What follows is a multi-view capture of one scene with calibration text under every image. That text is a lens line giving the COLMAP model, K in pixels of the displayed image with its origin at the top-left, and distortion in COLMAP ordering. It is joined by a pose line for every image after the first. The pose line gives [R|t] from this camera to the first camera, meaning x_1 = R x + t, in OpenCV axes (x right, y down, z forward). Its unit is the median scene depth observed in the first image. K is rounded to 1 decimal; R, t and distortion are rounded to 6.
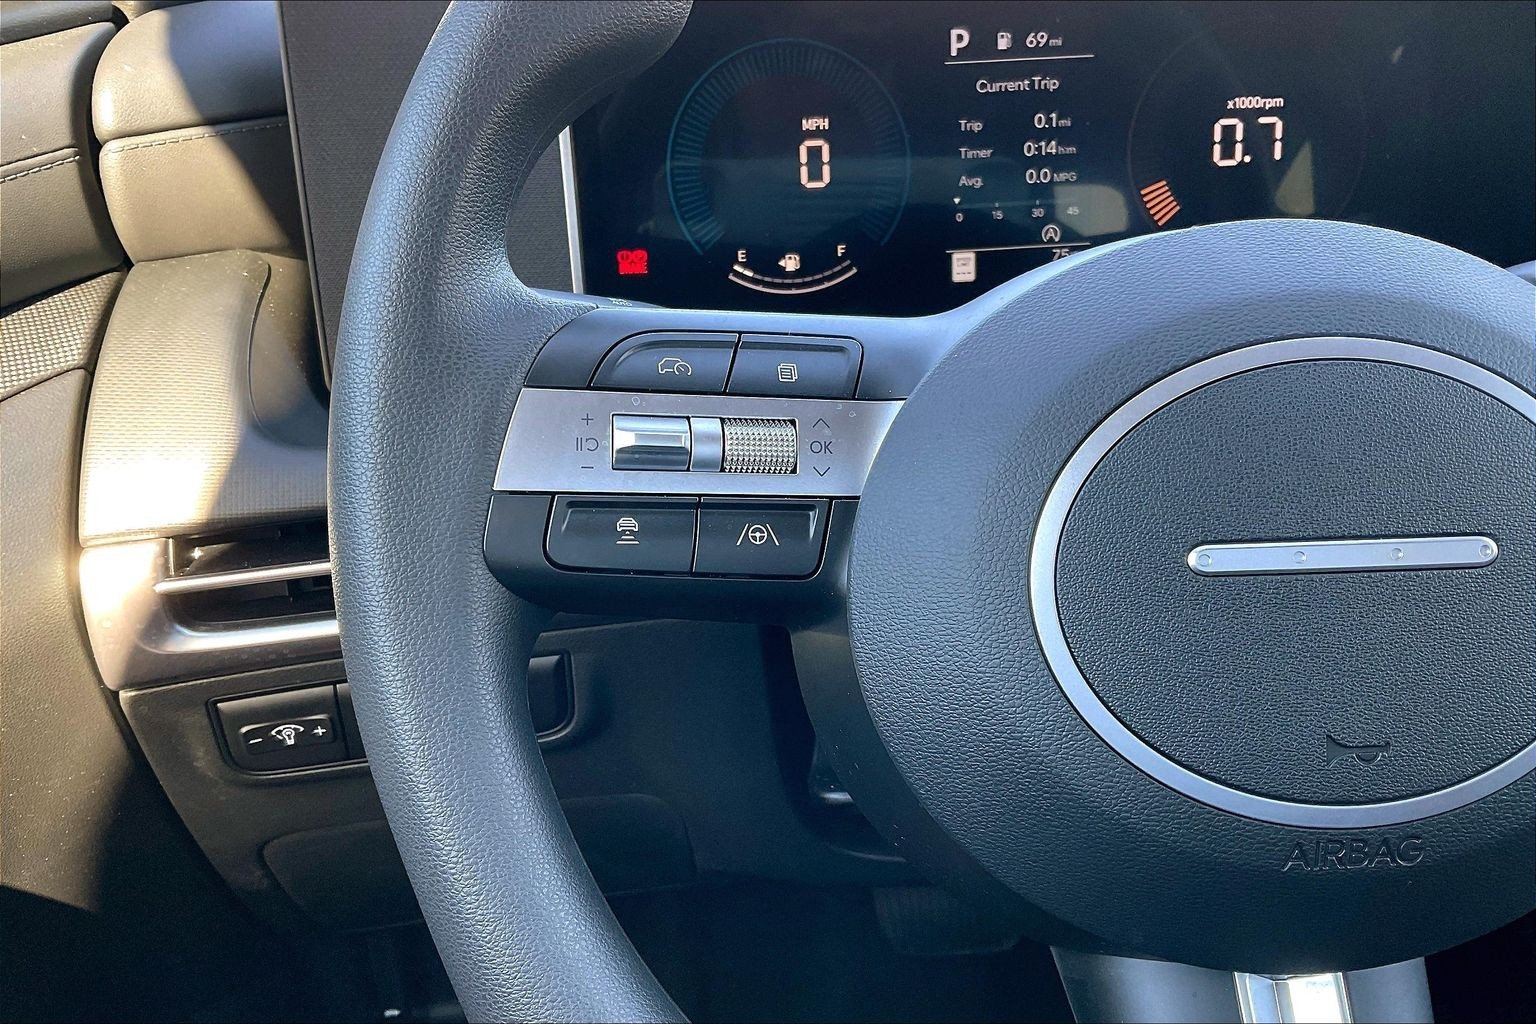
lens RADIAL K [[1294.2, 0, 768.0], [0, 1294.2, 512.0], [0, 0, 1]] dist [0.151482, -0.309260]
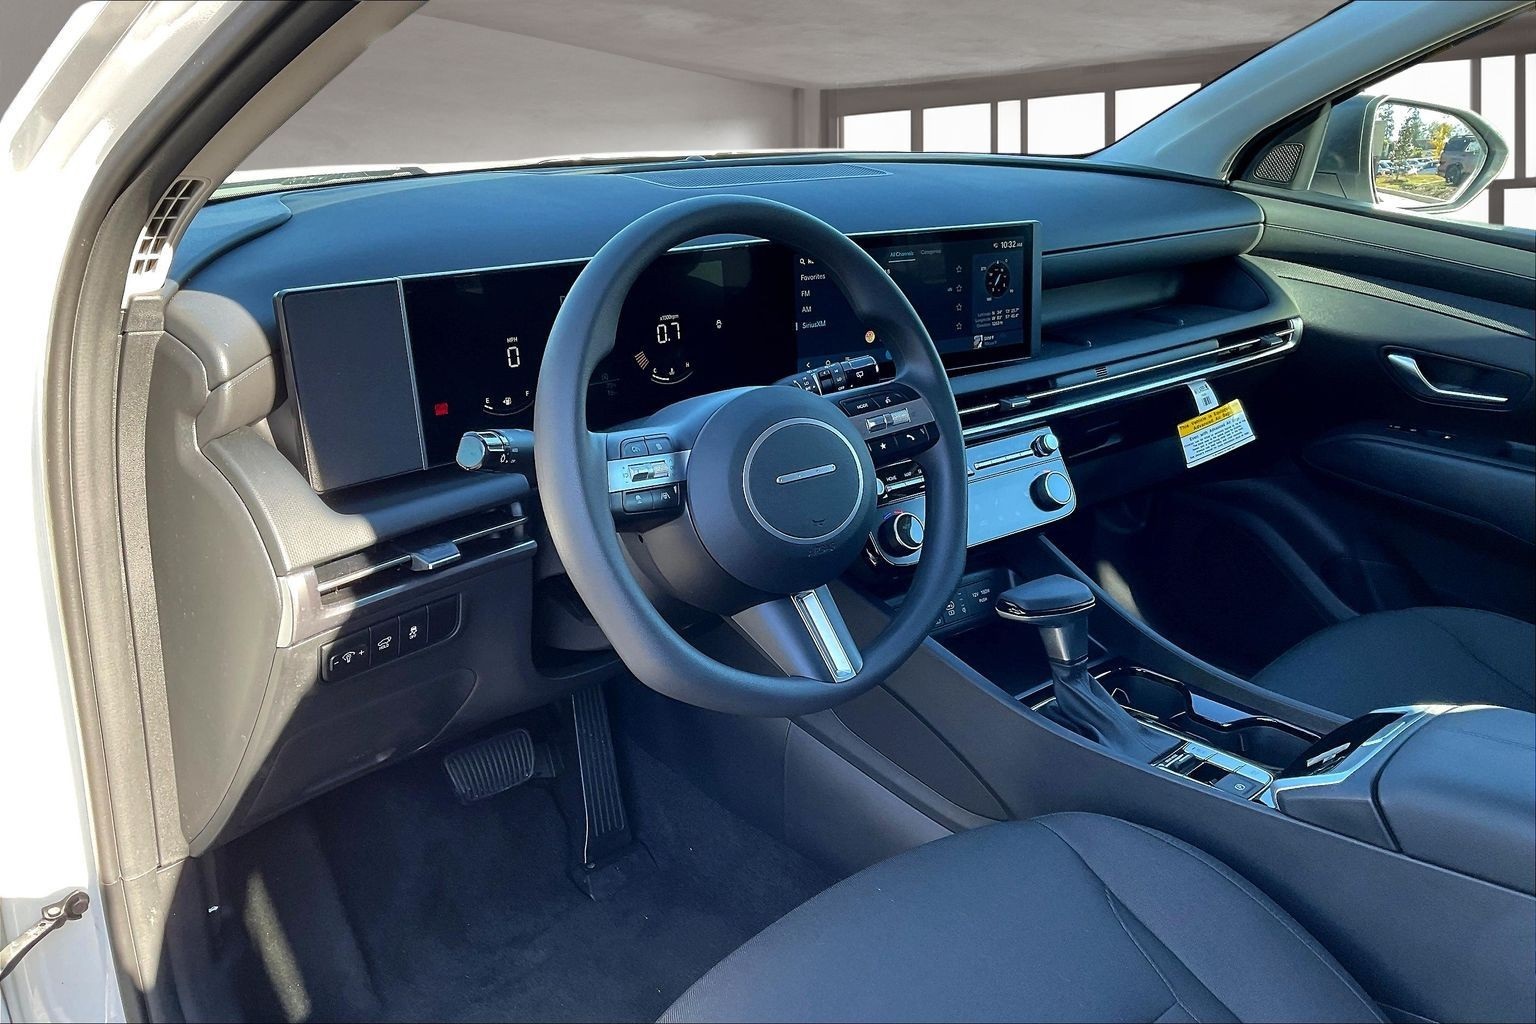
lens RADIAL K [[1294.2, 0, 768.0], [0, 1294.2, 512.0], [0, 0, 1]] dist [0.151482, -0.309260]
pose [[0.774316, -0.164777, 0.610970, -1.027003], [0.183178, 0.982531, 0.032835, -0.000907], [-0.605707, 0.086491, 0.790973, -0.993020]]
